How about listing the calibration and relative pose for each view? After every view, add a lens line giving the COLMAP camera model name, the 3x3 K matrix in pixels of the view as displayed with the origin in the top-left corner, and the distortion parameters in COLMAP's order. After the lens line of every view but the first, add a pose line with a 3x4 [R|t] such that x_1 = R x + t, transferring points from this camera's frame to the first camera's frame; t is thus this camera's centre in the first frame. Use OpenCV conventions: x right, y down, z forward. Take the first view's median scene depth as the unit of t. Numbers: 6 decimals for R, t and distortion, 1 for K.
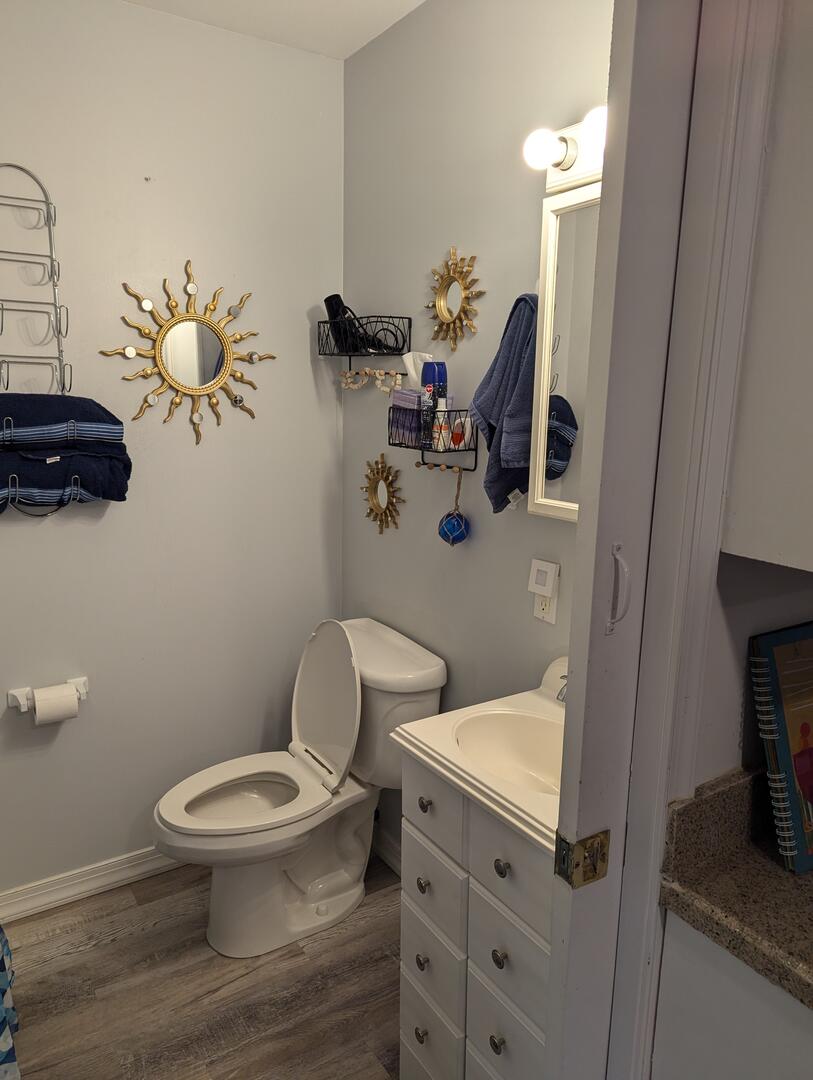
lens RADIAL K [[767.6, 0, 409.0], [0, 767.6, 544.8], [0, 0, 1]] dist [0.054257, -0.032185]
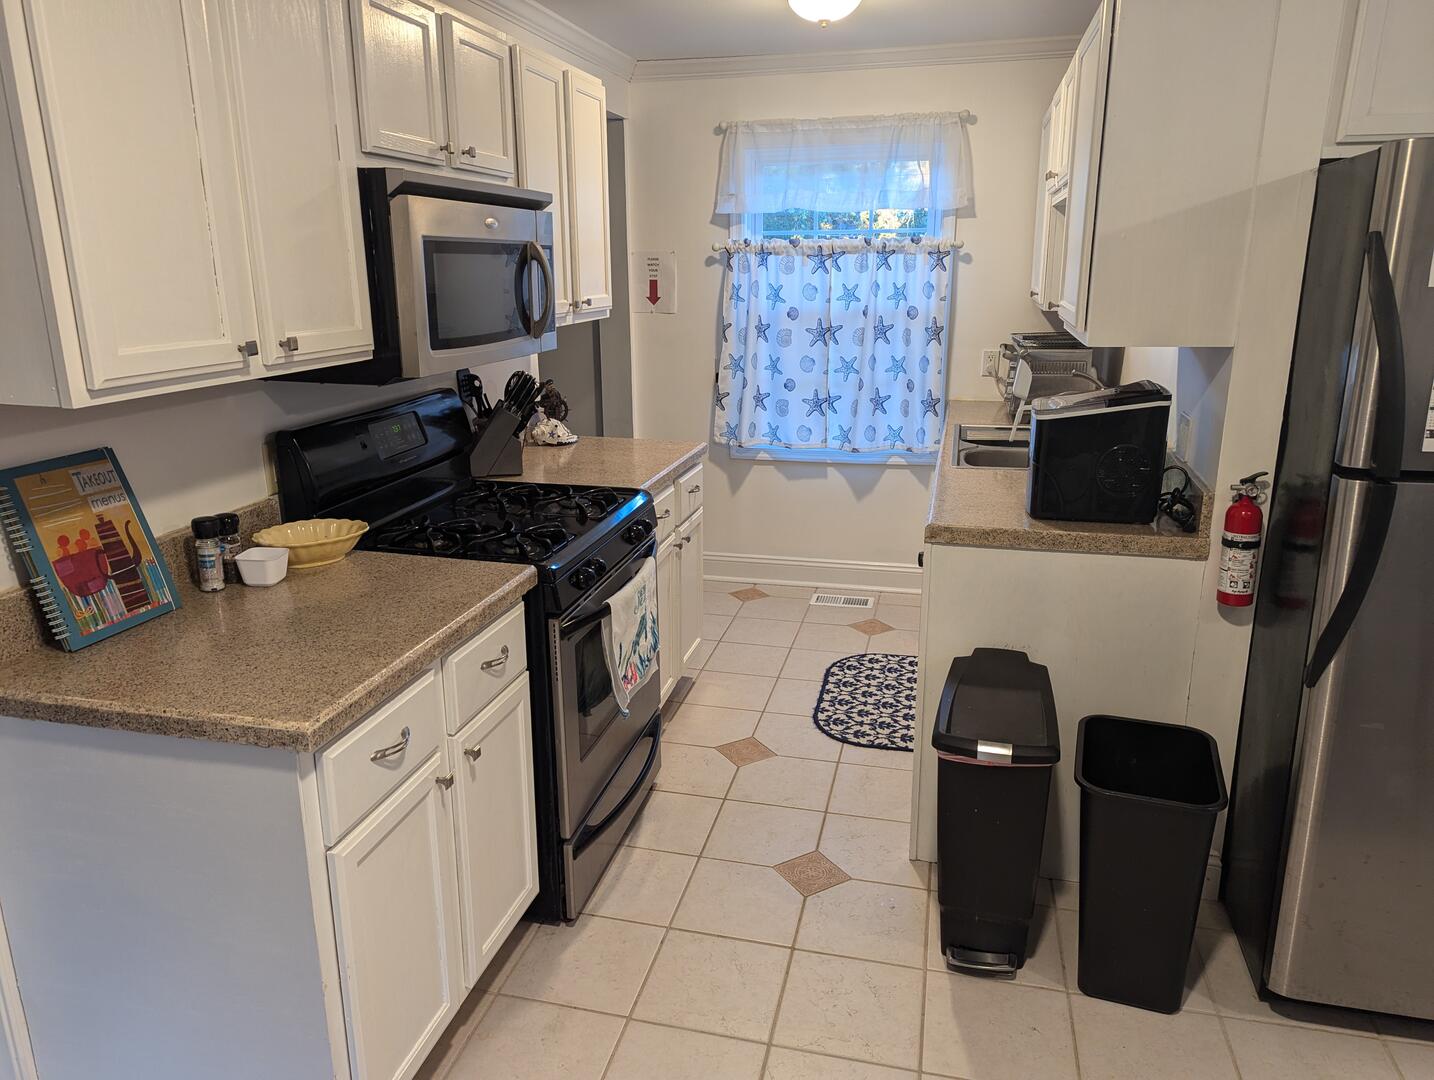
lens RADIAL K [[1019.3, 0, 715.6], [0, 1019.3, 537.5], [0, 0, 1]] dist [0.054257, -0.032185]
pose [[0.717976, -0.194680, 0.668289, 0.047932], [0.151586, 0.980779, 0.122856, 0.058667], [-0.679361, 0.013096, 0.733687, -0.287823]]
